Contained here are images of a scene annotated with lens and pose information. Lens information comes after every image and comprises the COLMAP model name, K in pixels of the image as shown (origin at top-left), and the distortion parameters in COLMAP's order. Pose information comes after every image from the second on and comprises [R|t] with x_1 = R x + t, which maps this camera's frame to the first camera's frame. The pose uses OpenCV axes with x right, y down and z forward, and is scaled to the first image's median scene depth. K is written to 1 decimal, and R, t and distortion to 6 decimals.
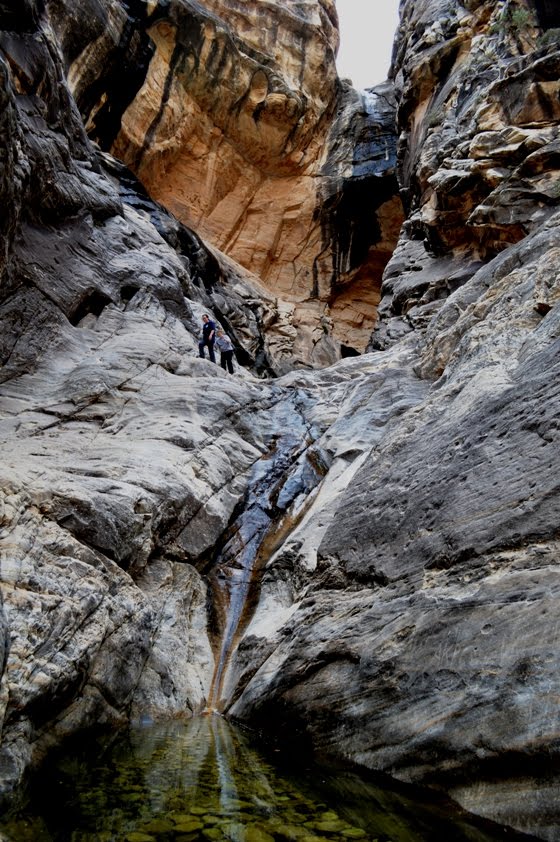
lens RADIAL K [[685.3, 0, 280.0], [0, 685.3, 421.0], [0, 0, 1]] dist [-0.083854, 0.009711]
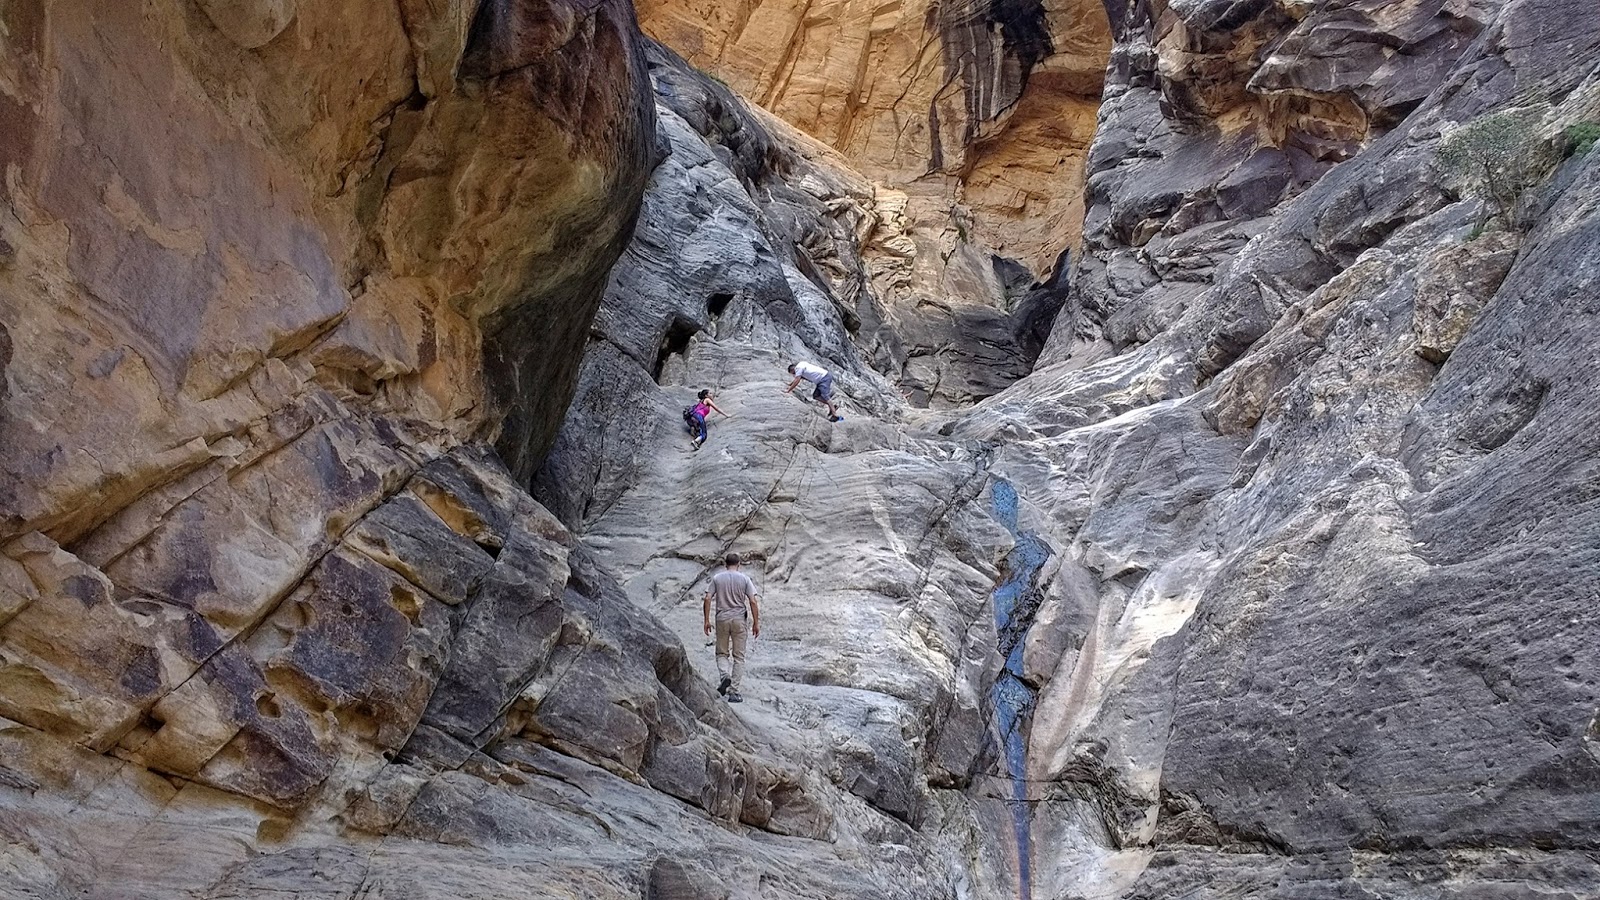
lens RADIAL K [[1274.9, 0, 800.0], [0, 1274.9, 450.0], [0, 0, 1]] dist [0.120885, -0.191345]
pose [[0.995838, -0.080306, -0.043098, -0.072178], [0.083255, 0.993949, 0.071648, -0.089666], [0.037084, -0.074938, 0.996498, -0.118047]]
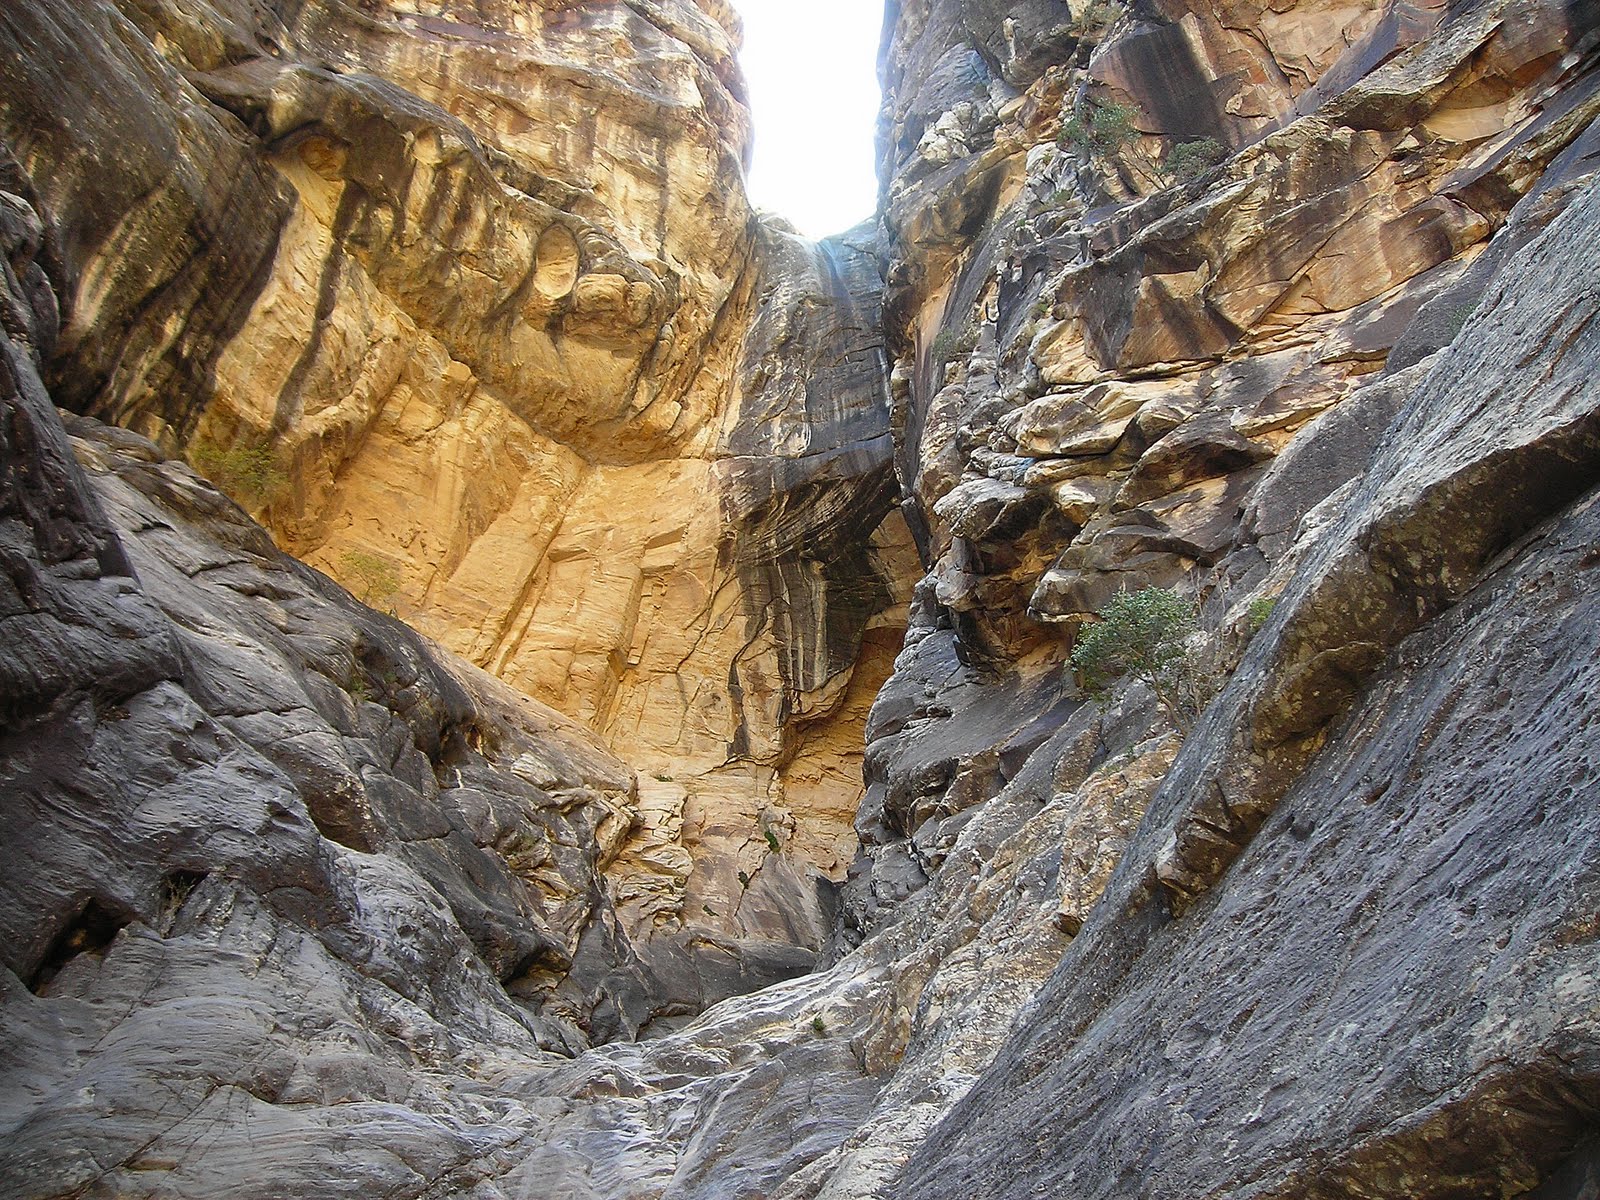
lens RADIAL K [[1860.1, 0, 800.0], [0, 1860.1, 600.0], [0, 0, 1]] dist [-0.185815, 0.145980]
pose [[0.995462, -0.075213, 0.058296, 0.067107], [0.086854, 0.968432, -0.233658, -0.044568], [-0.038882, 0.237661, 0.970570, -0.083842]]
